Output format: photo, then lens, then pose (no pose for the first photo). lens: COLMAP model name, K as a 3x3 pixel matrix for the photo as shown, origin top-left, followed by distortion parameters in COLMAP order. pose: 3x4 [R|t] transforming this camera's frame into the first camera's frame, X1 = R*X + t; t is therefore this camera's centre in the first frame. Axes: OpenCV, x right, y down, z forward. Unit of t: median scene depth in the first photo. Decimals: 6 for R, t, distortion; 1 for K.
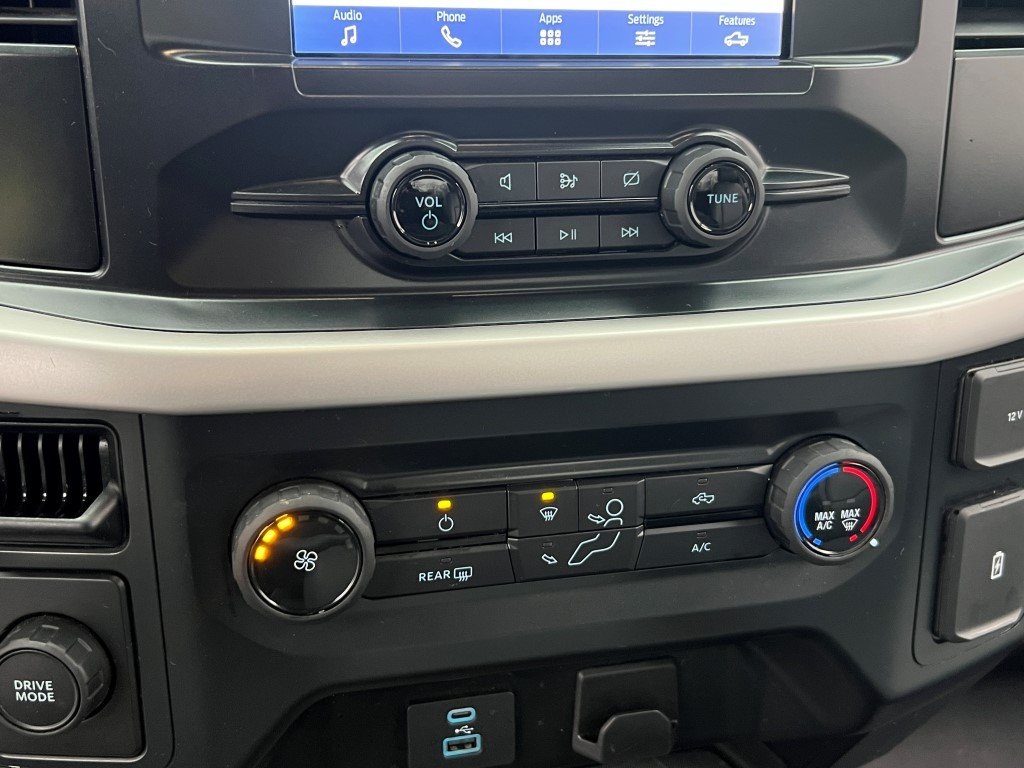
lens RADIAL K [[1072.6, 0, 503.2], [0, 1072.6, 387.2], [0, 0, 1]] dist [0.016056, 0.000000]
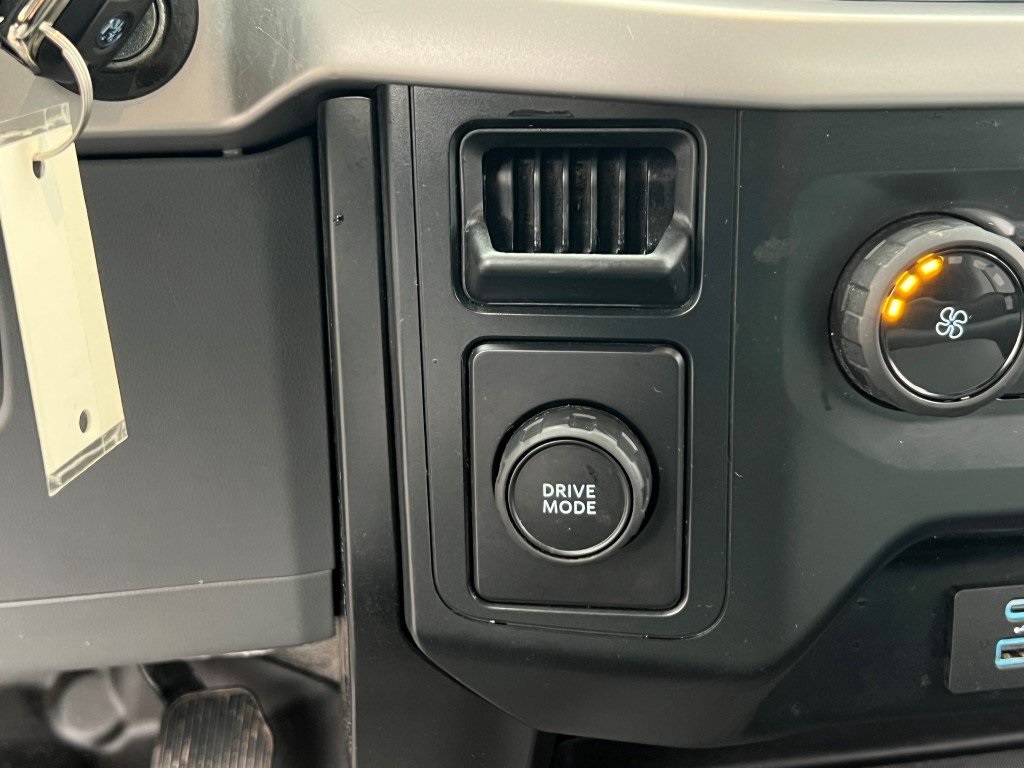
lens RADIAL K [[1291.1, 0, 511.1], [0, 1291.1, 381.4], [0, 0, 1]] dist [0.054569, 0.000000]
pose [[0.996593, 0.008009, -0.082087, -0.369278], [-0.009032, 0.999886, -0.012102, 0.194834], [0.081981, 0.012802, 0.996552, 0.105906]]
